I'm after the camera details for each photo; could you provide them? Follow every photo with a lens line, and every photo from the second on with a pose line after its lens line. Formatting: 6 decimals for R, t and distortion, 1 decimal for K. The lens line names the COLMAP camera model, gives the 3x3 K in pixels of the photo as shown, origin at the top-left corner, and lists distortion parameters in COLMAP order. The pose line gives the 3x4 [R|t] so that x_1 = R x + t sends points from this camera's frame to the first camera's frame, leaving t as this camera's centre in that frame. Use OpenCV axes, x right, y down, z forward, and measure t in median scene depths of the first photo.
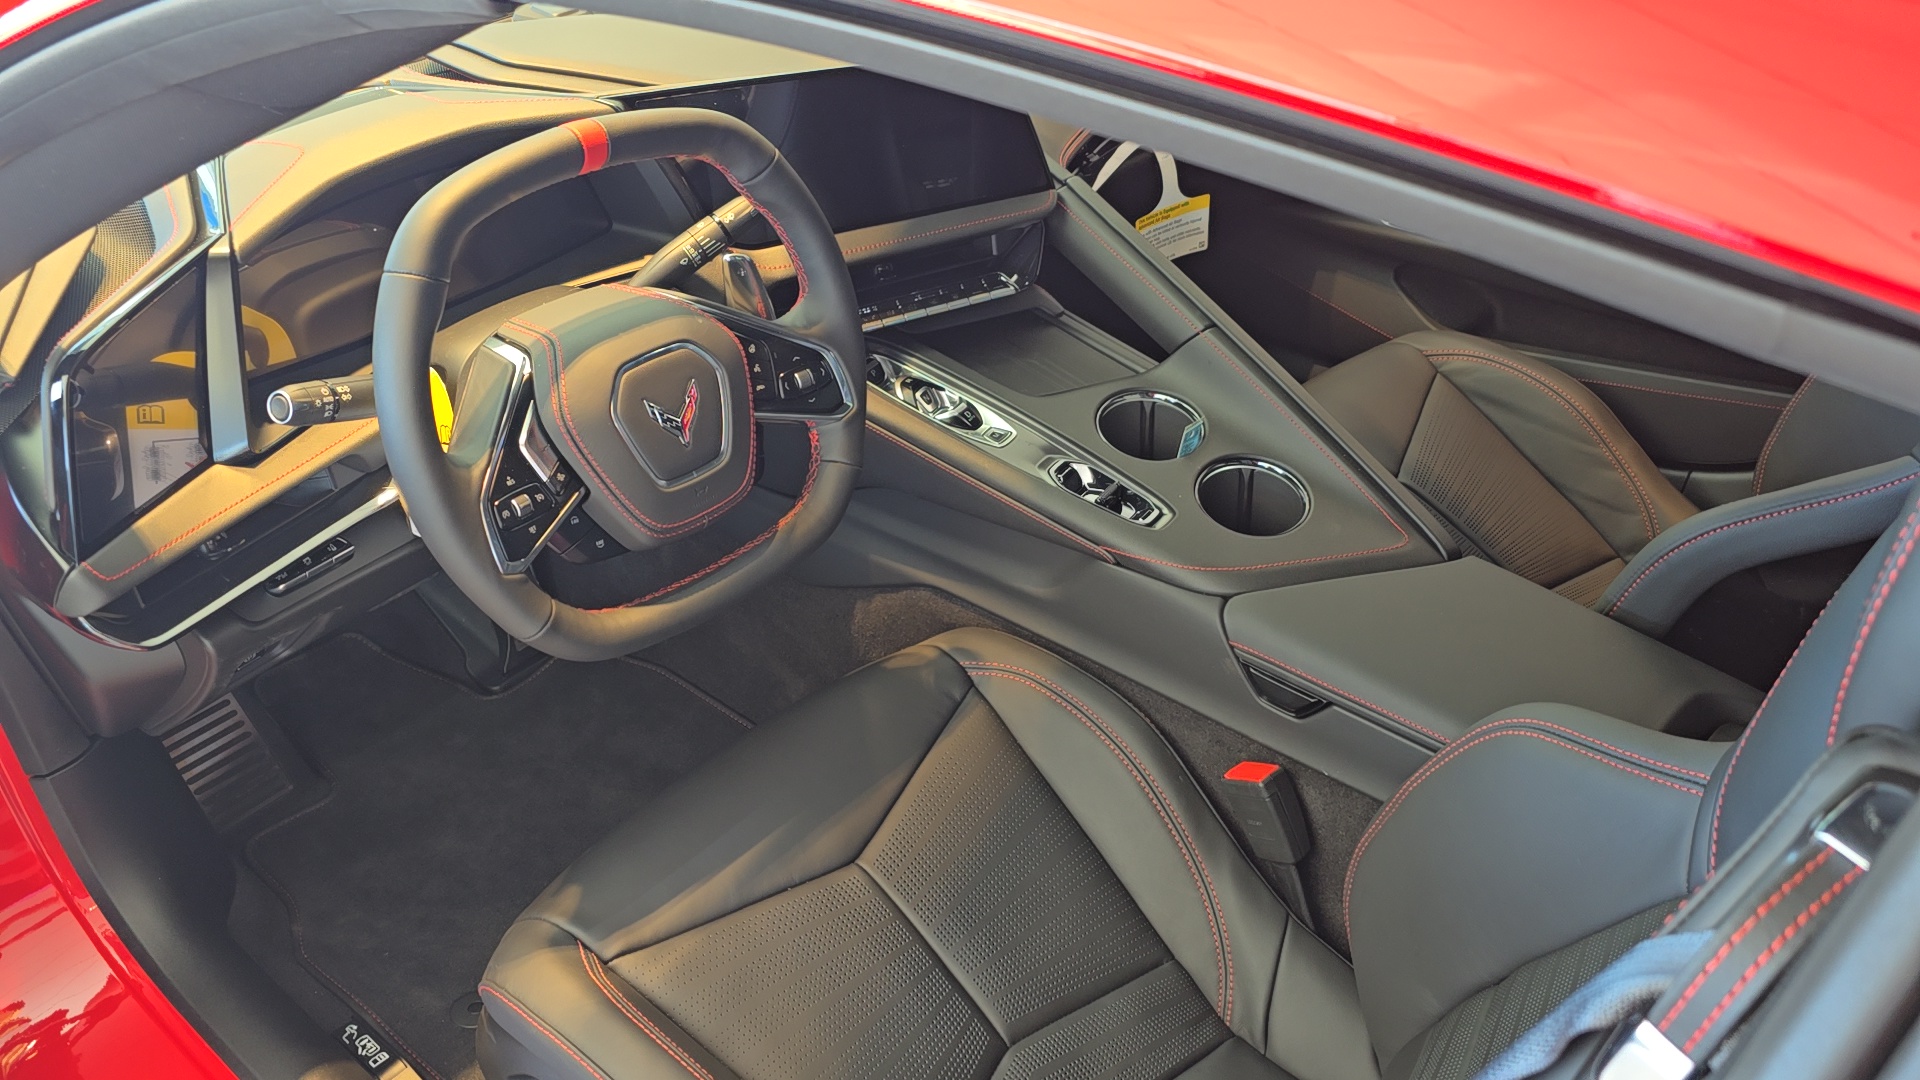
lens RADIAL K [[1586.1, 0, 952.1], [0, 1586.1, 540.3], [0, 0, 1]] dist [-0.016019, 0.016608]
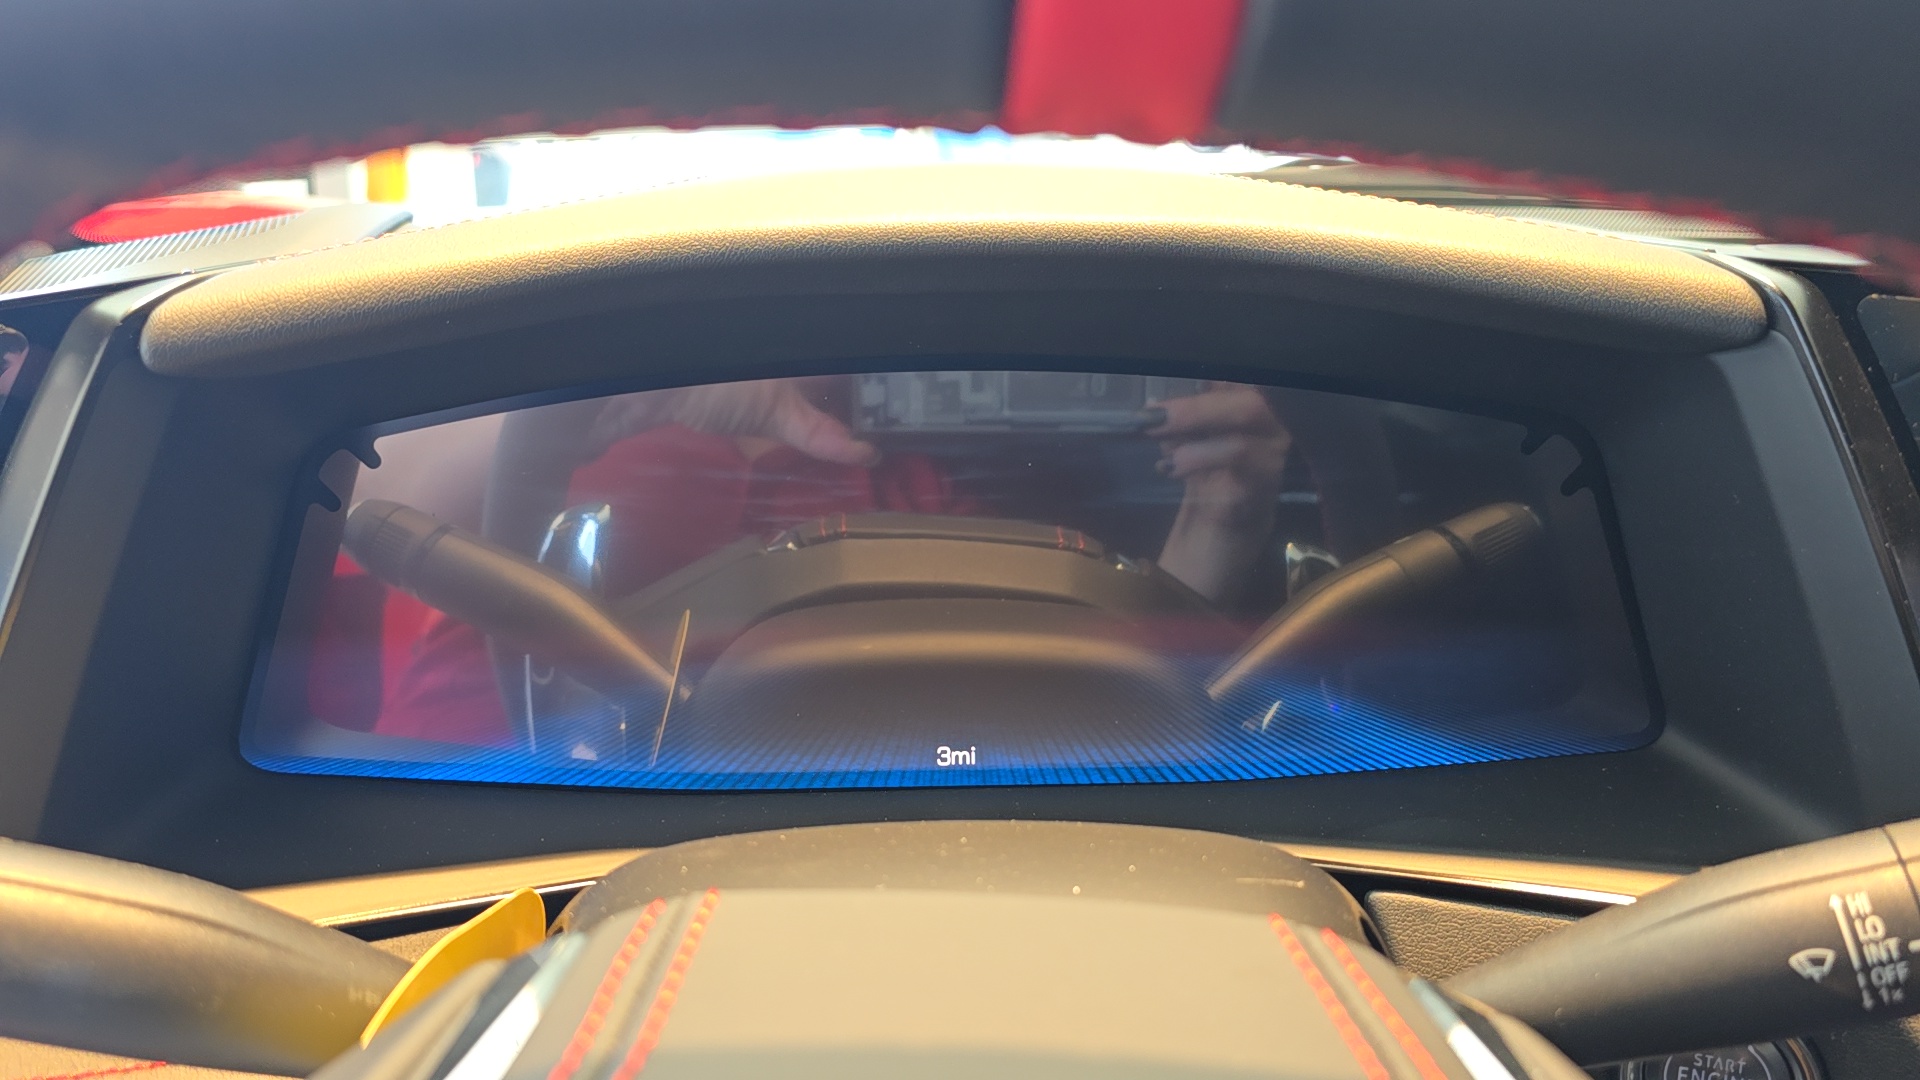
lens RADIAL K [[1586.1, 0, 959.3], [0, 1586.1, 538.9], [0, 0, 1]] dist [-0.016019, 0.016608]
pose [[0.658772, 0.221807, -0.718902, -0.110005], [-0.437841, 0.890095, -0.126593, -0.152692], [0.611812, 0.398161, 0.683486, 0.784550]]
